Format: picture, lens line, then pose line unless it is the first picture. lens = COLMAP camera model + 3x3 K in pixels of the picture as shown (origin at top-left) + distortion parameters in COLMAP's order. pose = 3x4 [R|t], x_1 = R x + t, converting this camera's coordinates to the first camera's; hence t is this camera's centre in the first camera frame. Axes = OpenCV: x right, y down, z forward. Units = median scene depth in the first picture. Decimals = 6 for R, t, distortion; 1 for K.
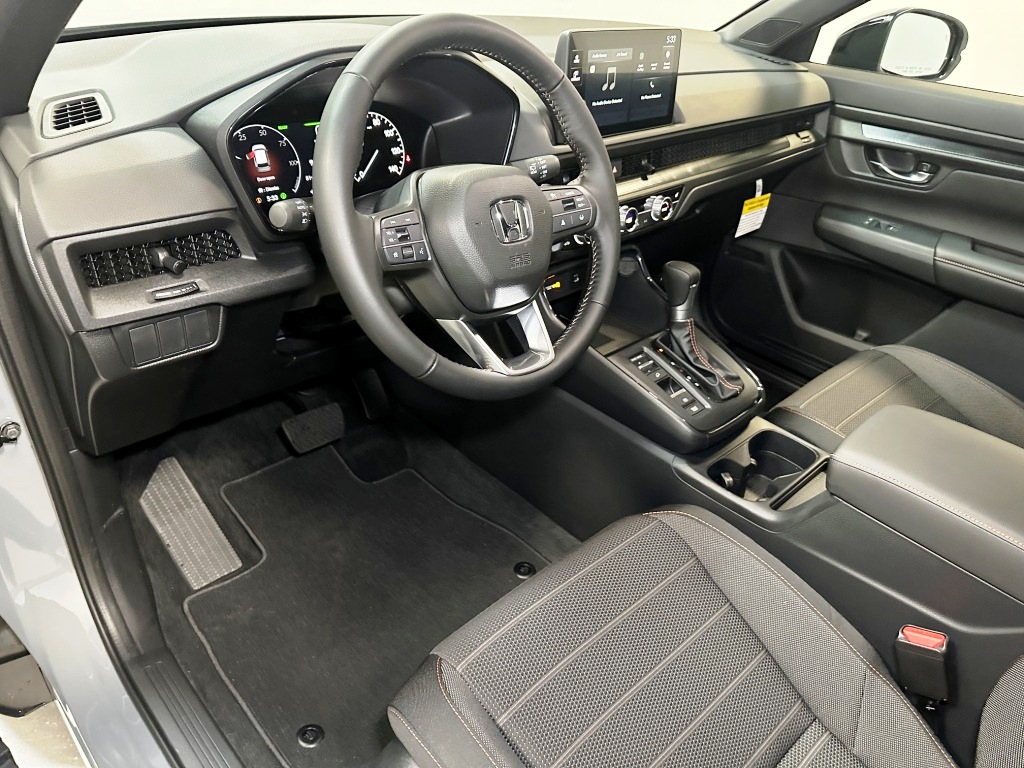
lens RADIAL K [[676.3, 0, 512.0], [0, 676.3, 384.0], [0, 0, 1]] dist [-0.069689, 0.001284]
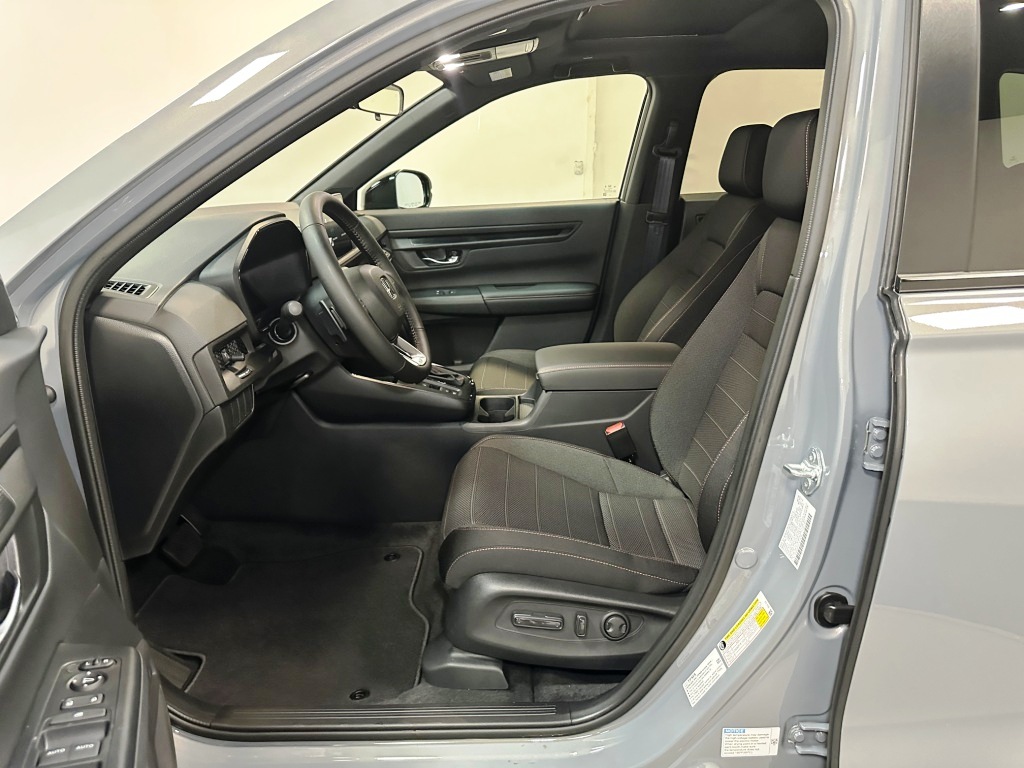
lens RADIAL K [[676.3, 0, 512.0], [0, 676.3, 384.0], [0, 0, 1]] dist [-0.069689, 0.001284]
pose [[0.658709, -0.302333, 0.688982, -0.563648], [0.453636, 0.890145, -0.043098, 0.109724], [-0.600264, 0.340936, 0.723495, -0.232444]]
